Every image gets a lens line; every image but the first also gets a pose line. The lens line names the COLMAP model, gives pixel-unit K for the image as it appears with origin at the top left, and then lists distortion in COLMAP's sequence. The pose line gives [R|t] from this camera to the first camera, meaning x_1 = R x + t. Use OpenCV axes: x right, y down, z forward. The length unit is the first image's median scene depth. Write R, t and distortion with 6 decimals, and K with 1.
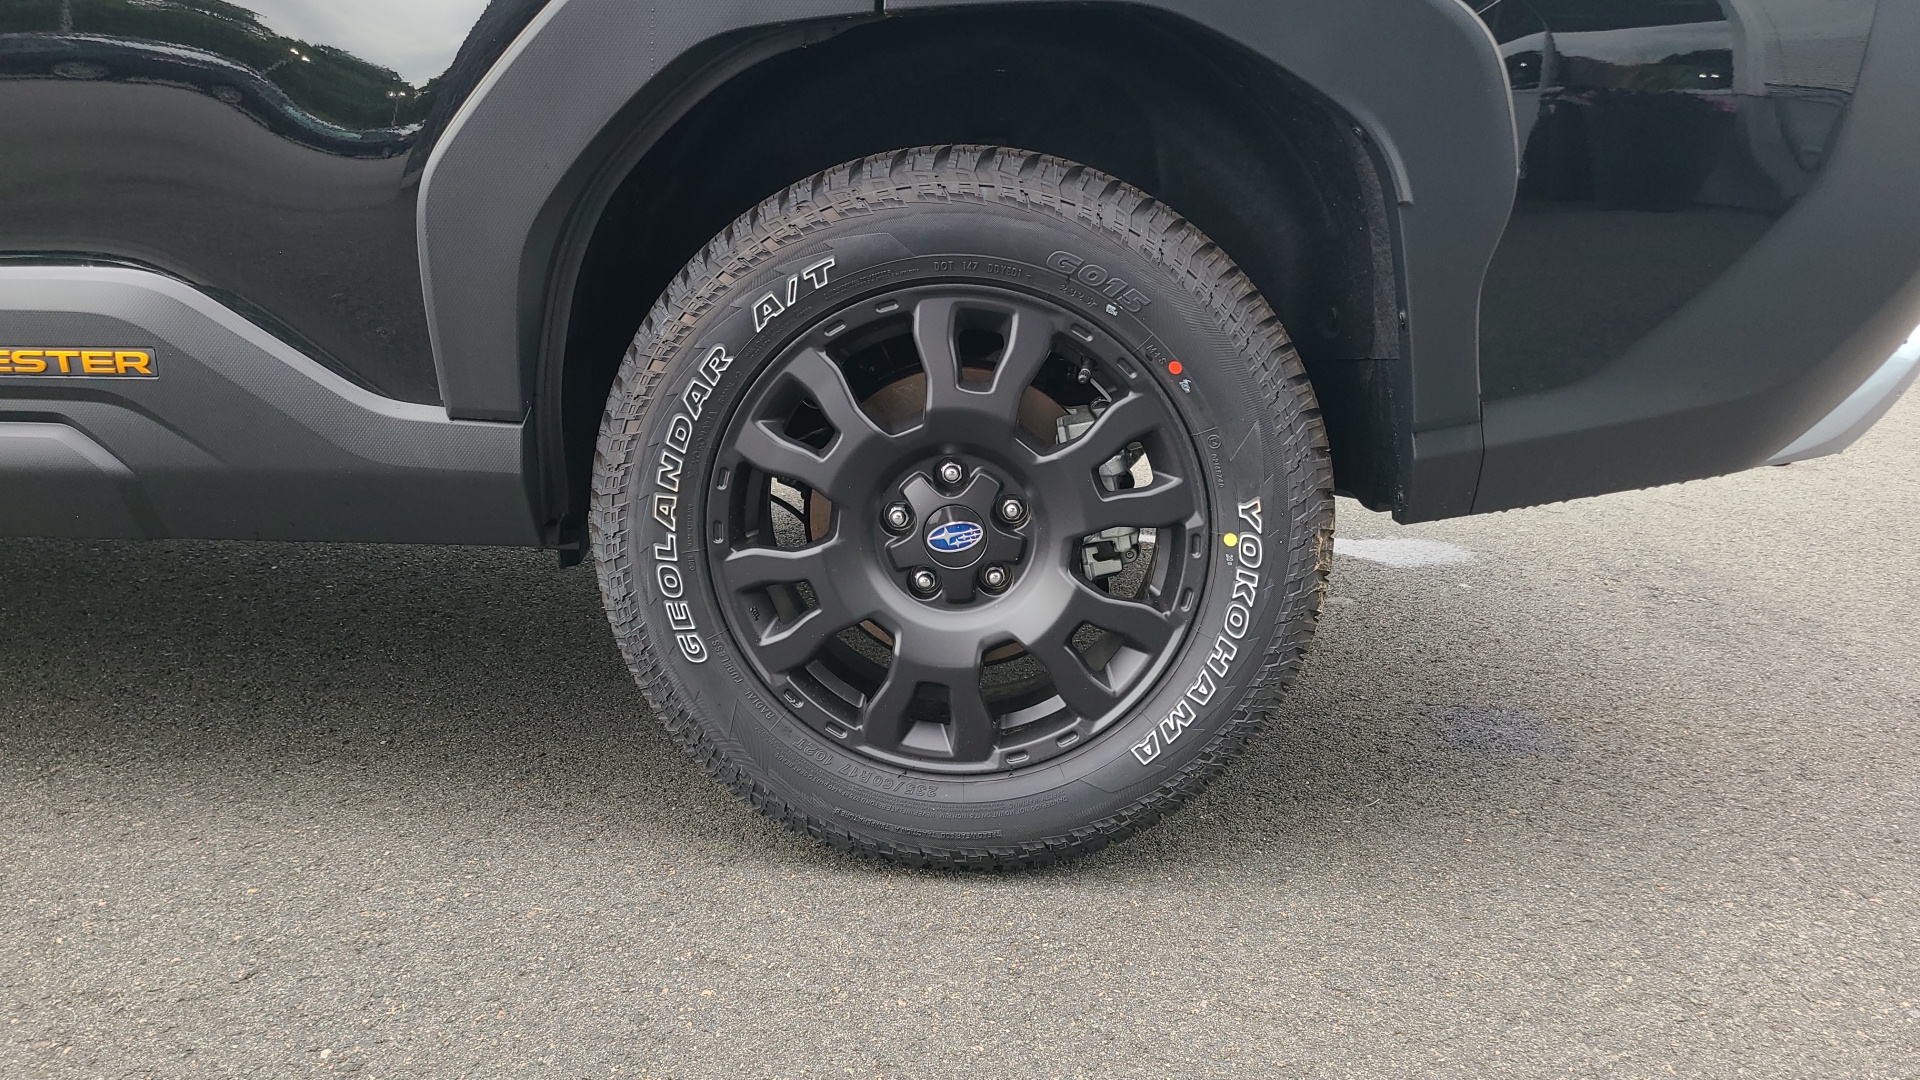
lens RADIAL K [[1451.9, 0, 951.6], [0, 1451.9, 557.6], [0, 0, 1]] dist [0.047586, -0.030587]
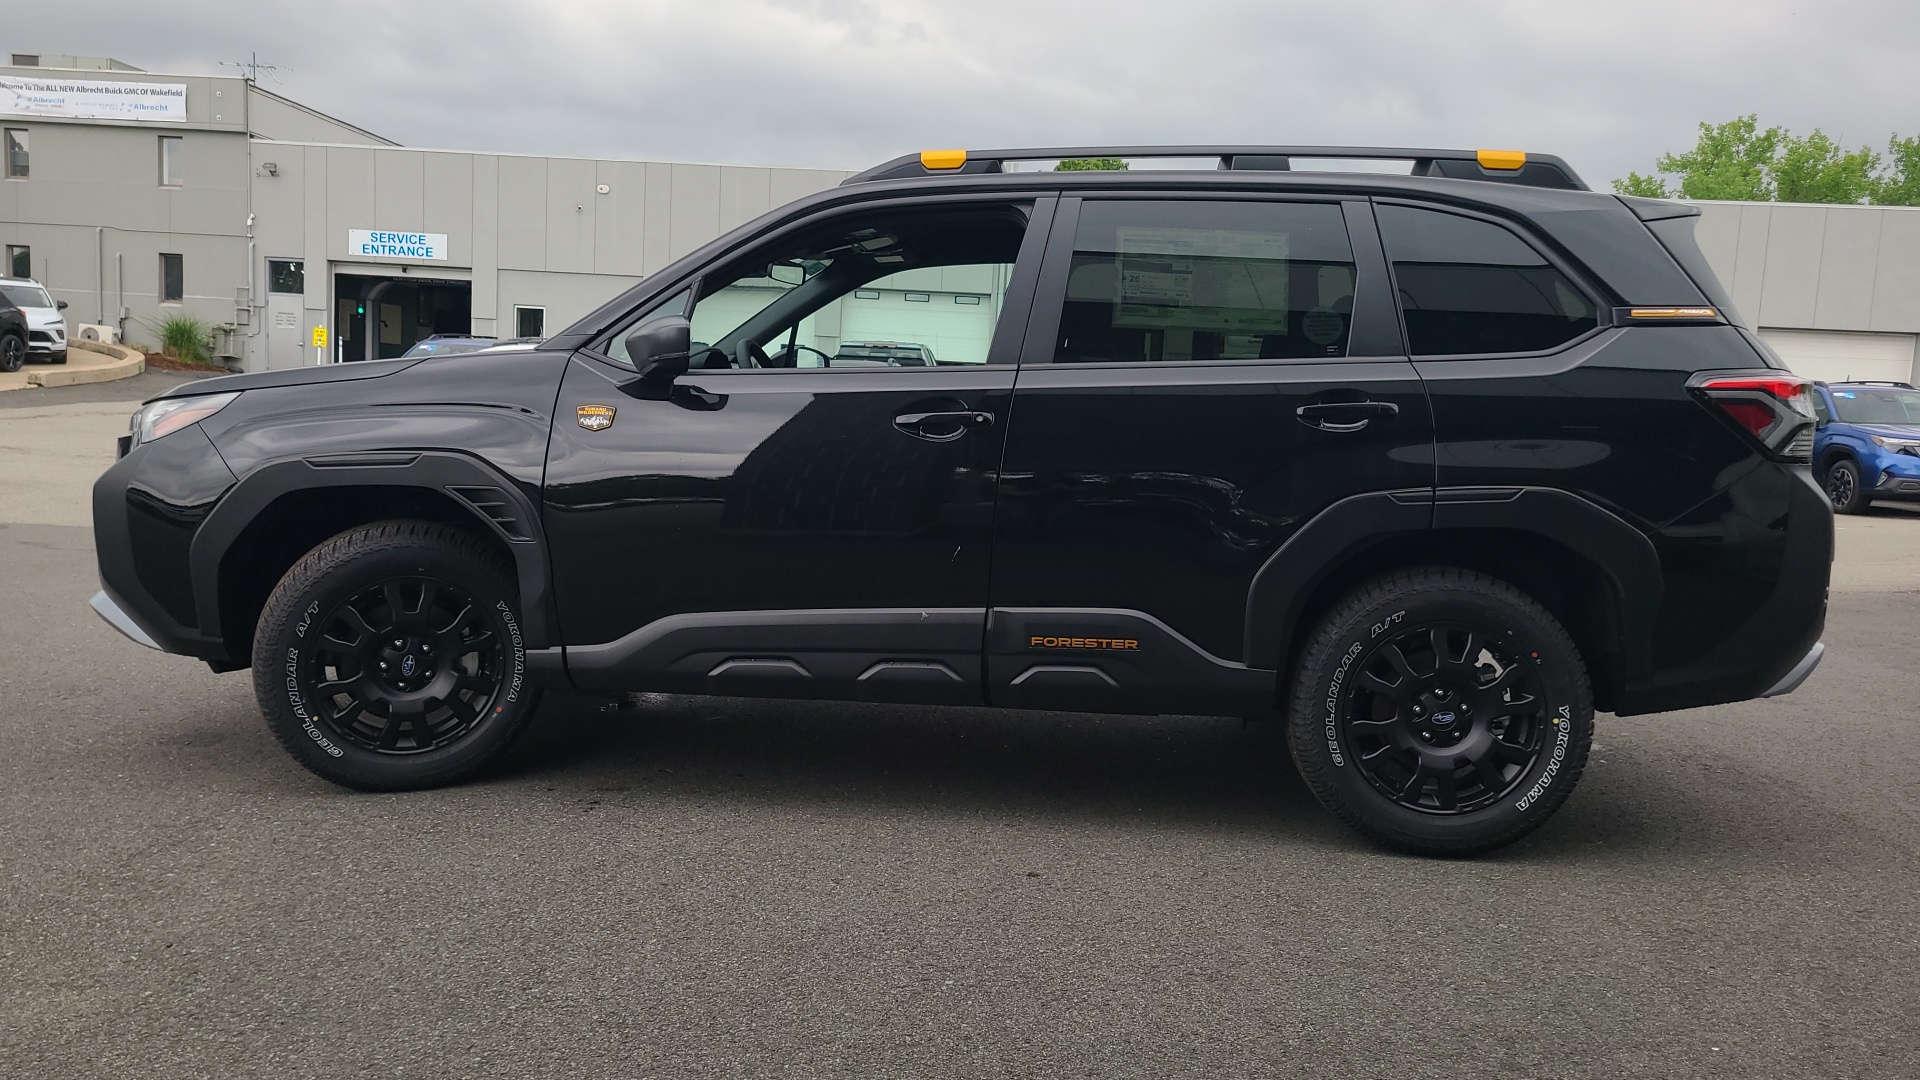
lens RADIAL K [[1451.9, 0, 943.2], [0, 1451.9, 548.3], [0, 0, 1]] dist [0.047586, -0.030587]
pose [[0.999802, 0.019338, -0.004605, -0.875493], [-0.019822, 0.987325, -0.157468, 0.113730], [0.001501, 0.157528, 0.987513, -1.594052]]
